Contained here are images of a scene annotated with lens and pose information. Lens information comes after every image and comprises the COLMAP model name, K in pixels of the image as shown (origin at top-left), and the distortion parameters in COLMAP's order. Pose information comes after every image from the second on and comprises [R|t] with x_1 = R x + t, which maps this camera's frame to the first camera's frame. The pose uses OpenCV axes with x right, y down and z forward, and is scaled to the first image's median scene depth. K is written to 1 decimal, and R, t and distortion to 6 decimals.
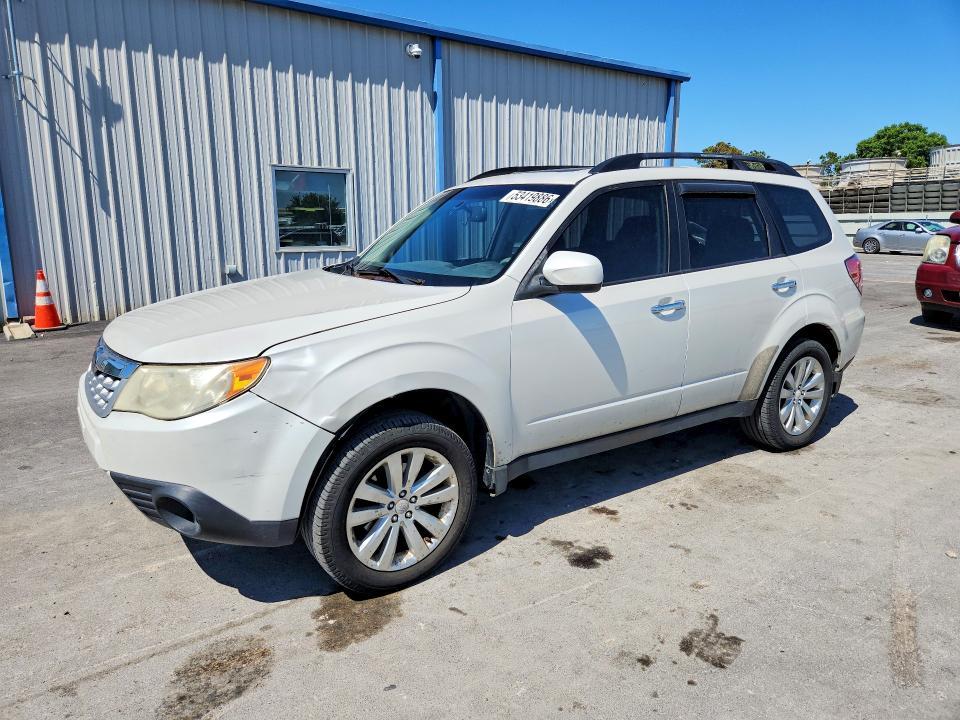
lens RADIAL K [[721.5, 0, 480.0], [0, 721.5, 360.0], [0, 0, 1]] dist [0.080105, -0.087380]
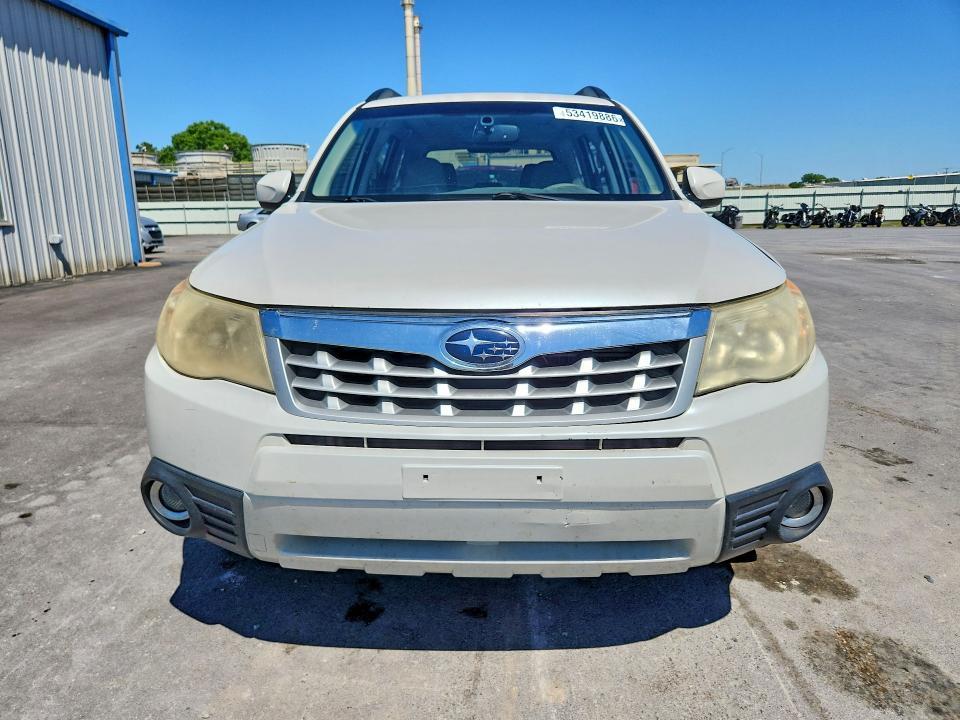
lens RADIAL K [[714.1, 0, 480.0], [0, 714.1, 360.0], [0, 0, 1]] dist [0.003876, -0.002163]
pose [[0.501669, -0.173720, 0.847437, -0.254934], [0.177765, 0.979424, 0.095543, -0.009076], [-0.846598, 0.102714, 0.522228, 0.208183]]
